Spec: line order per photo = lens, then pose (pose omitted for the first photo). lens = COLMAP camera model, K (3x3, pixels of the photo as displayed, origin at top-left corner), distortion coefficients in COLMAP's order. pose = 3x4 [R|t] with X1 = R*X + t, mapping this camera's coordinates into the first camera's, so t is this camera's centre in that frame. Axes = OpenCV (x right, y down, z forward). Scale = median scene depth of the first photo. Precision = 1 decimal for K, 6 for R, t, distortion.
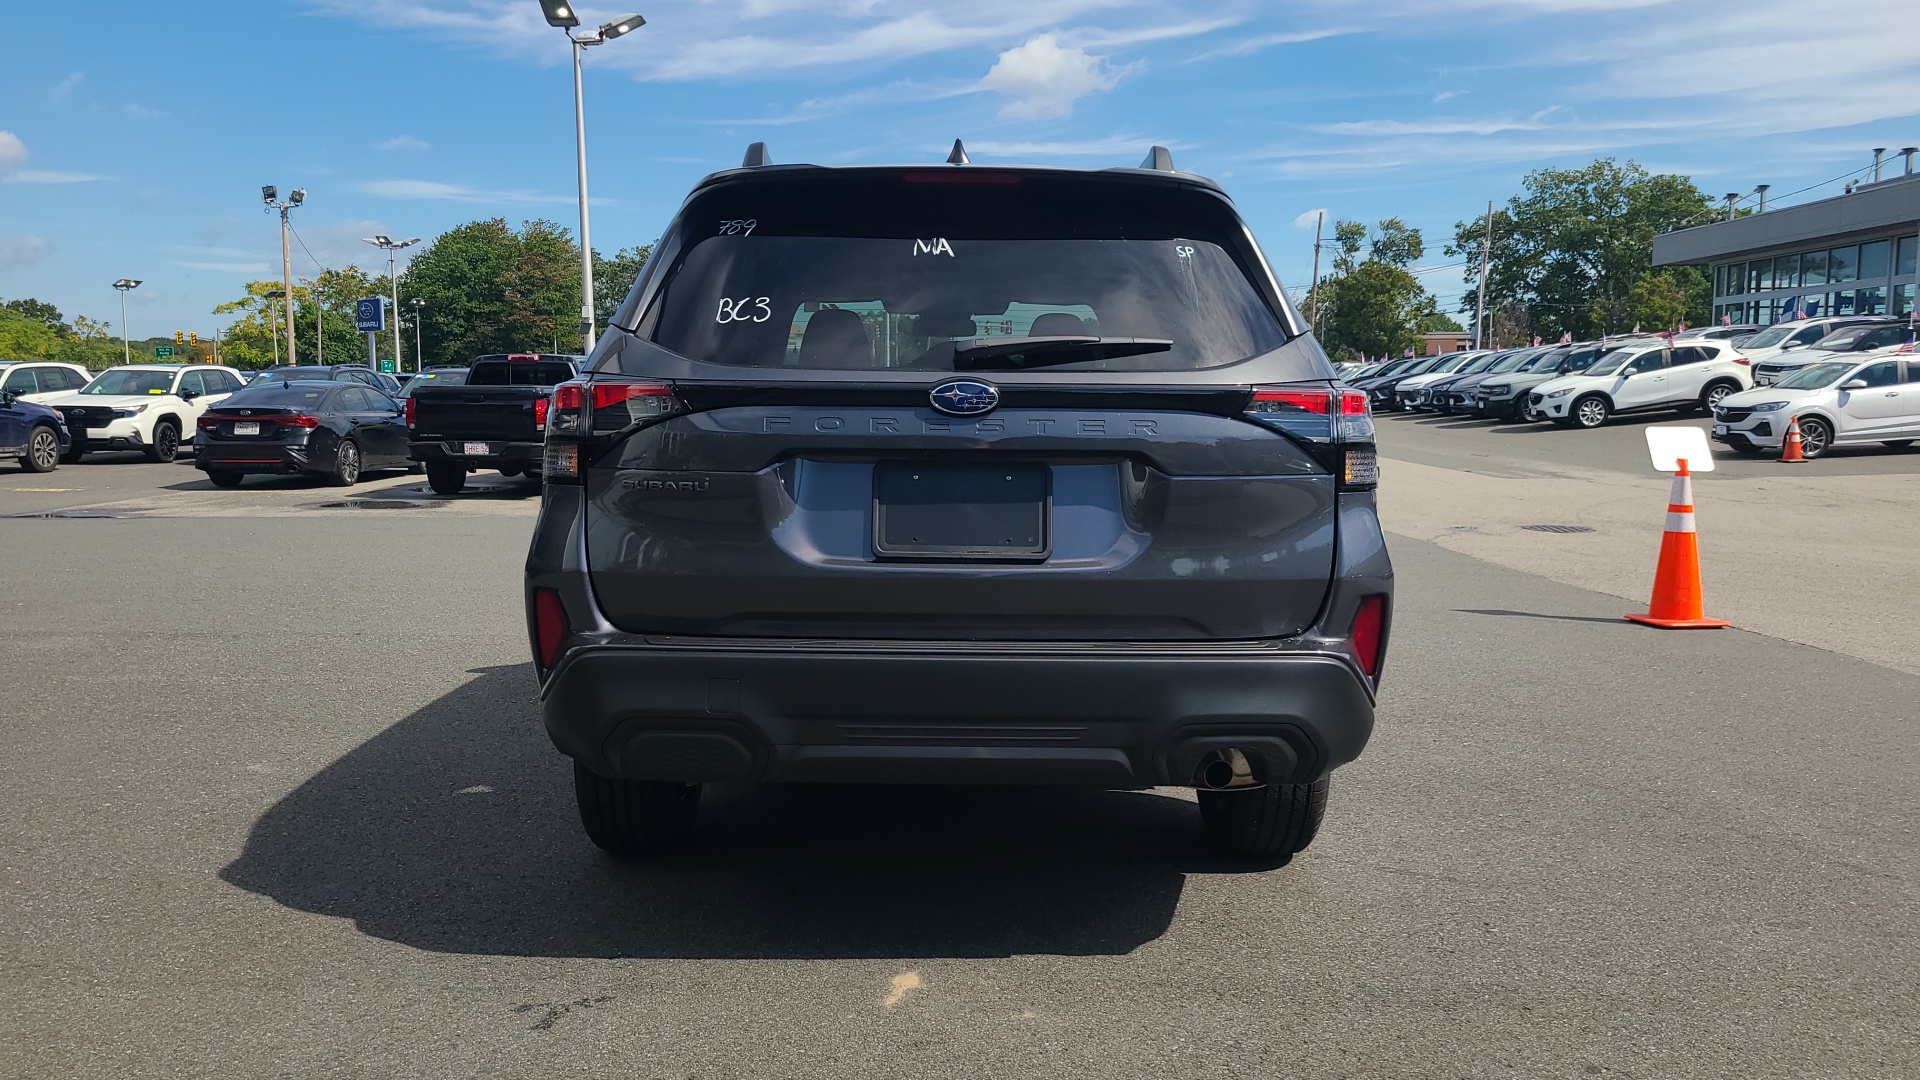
lens RADIAL K [[1437.8, 0, 943.3], [0, 1437.8, 537.7], [0, 0, 1]] dist [0.057084, -0.037186]
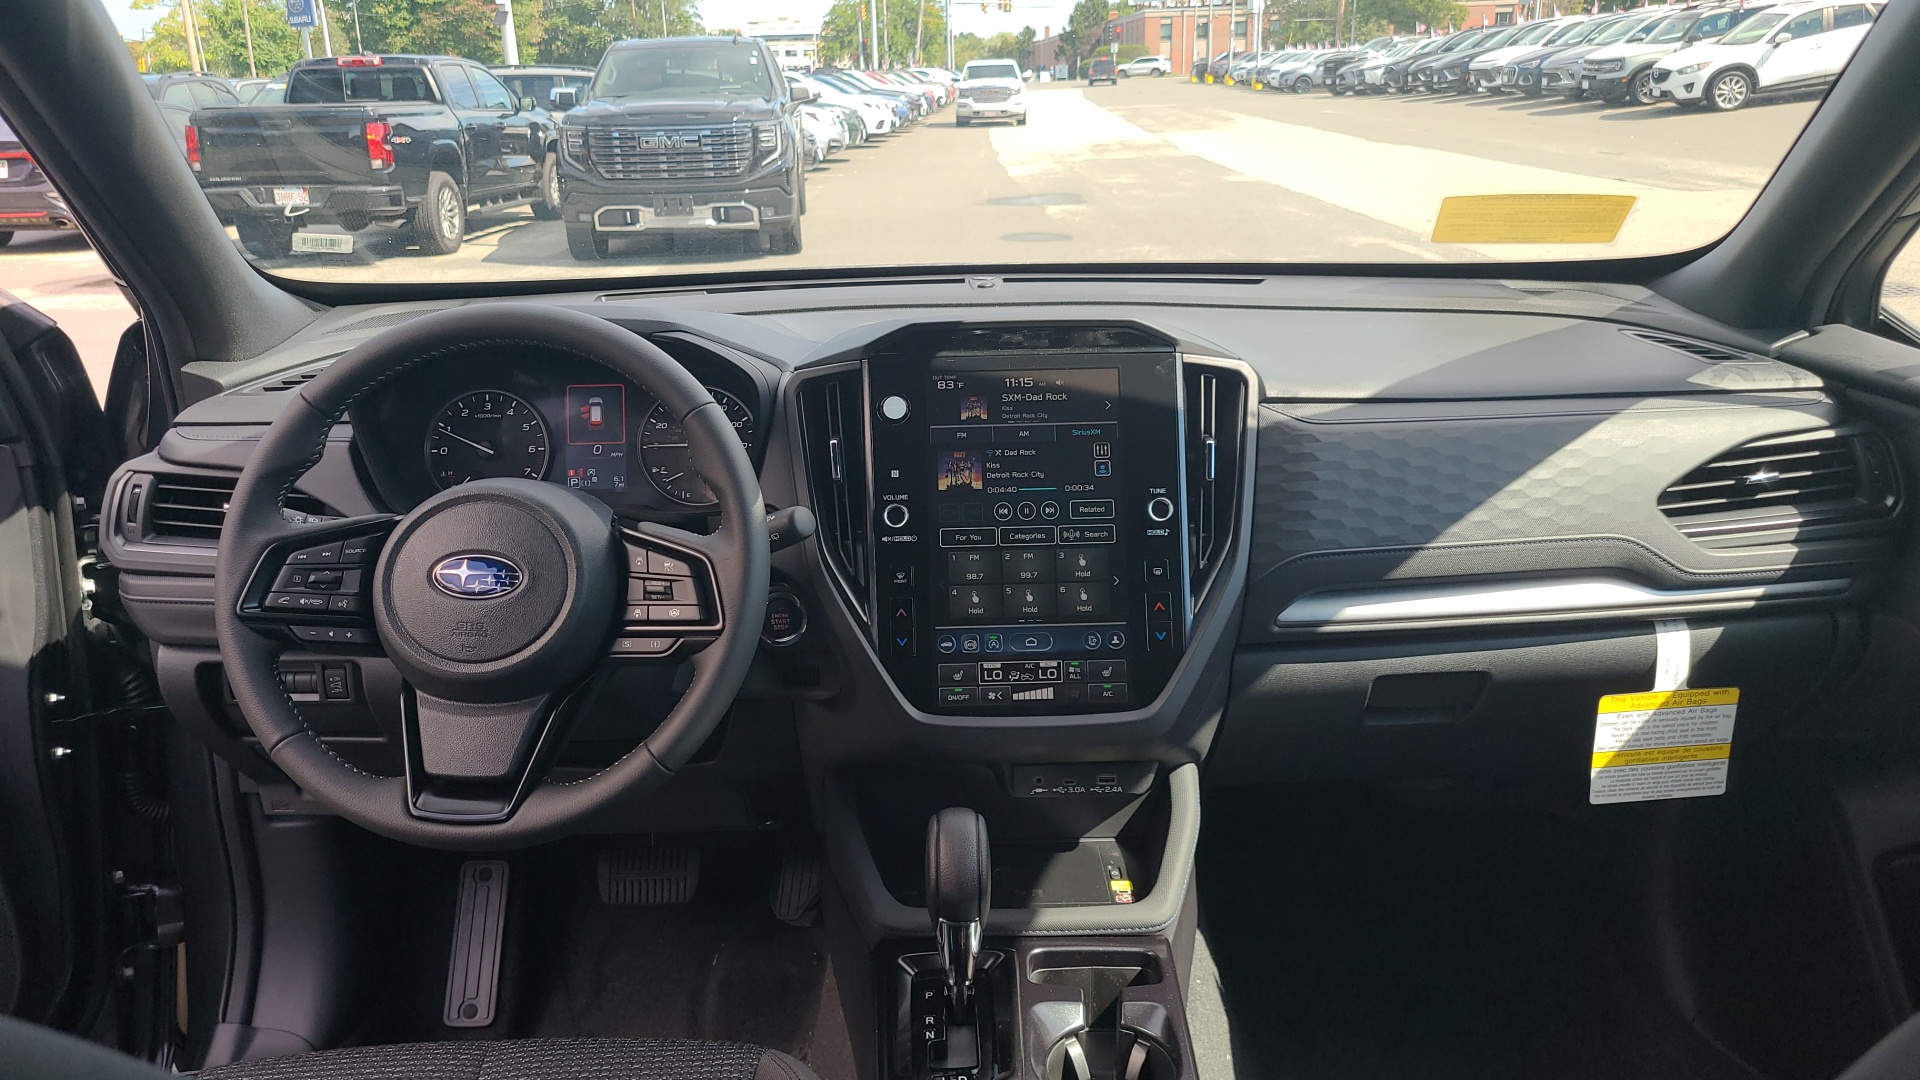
lens RADIAL K [[1446.3, 0, 931.5], [0, 1446.3, 532.0], [0, 0, 1]] dist [0.038363, -0.022450]
pose [[0.999682, -0.023109, -0.010121, -0.001276], [0.024666, 0.979544, 0.199710, -0.017906], [0.005299, -0.199896, 0.979803, 0.132853]]
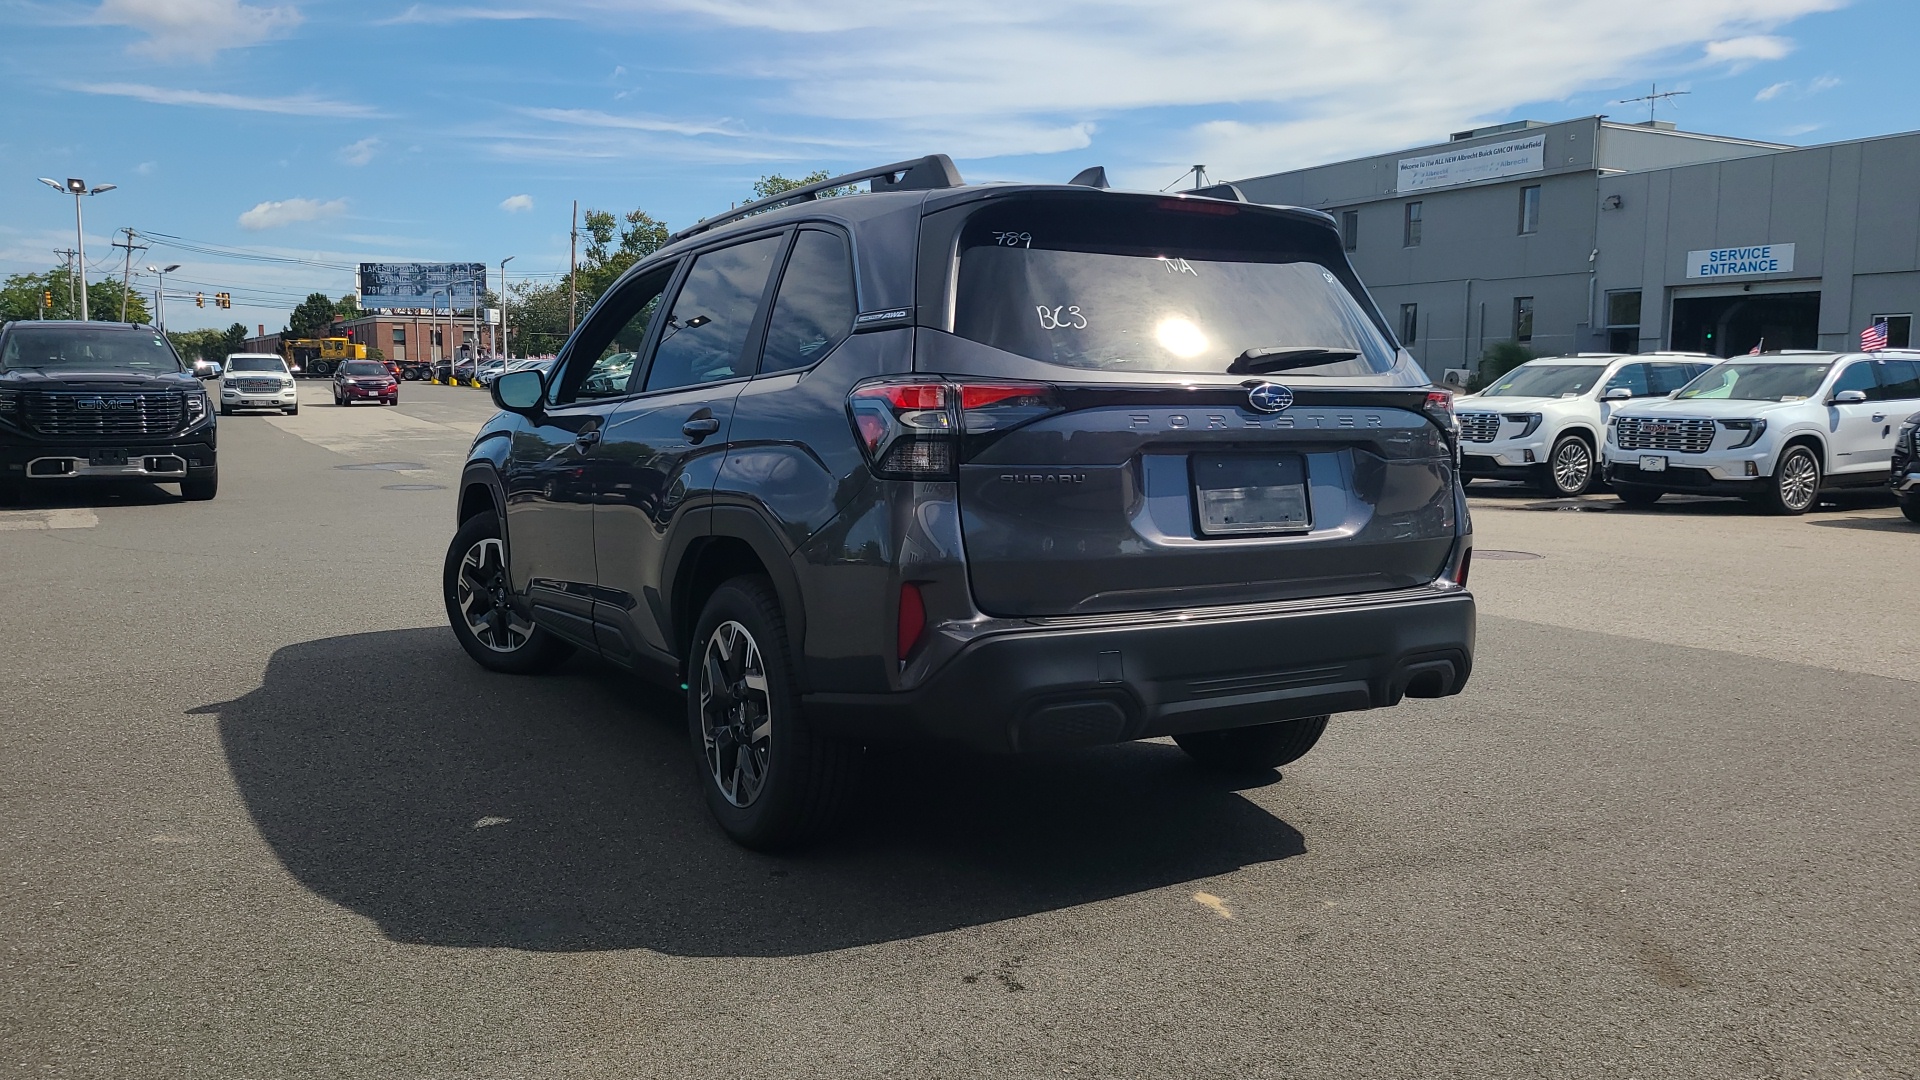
lens RADIAL K [[1437.8, 0, 958.4], [0, 1437.8, 527.4], [0, 0, 1]] dist [0.057084, -0.037186]
pose [[0.864942, -0.042920, 0.500034, -0.065330], [0.042195, 0.999028, 0.012763, -0.001298], [-0.500095, 0.010060, 0.865912, 0.007780]]
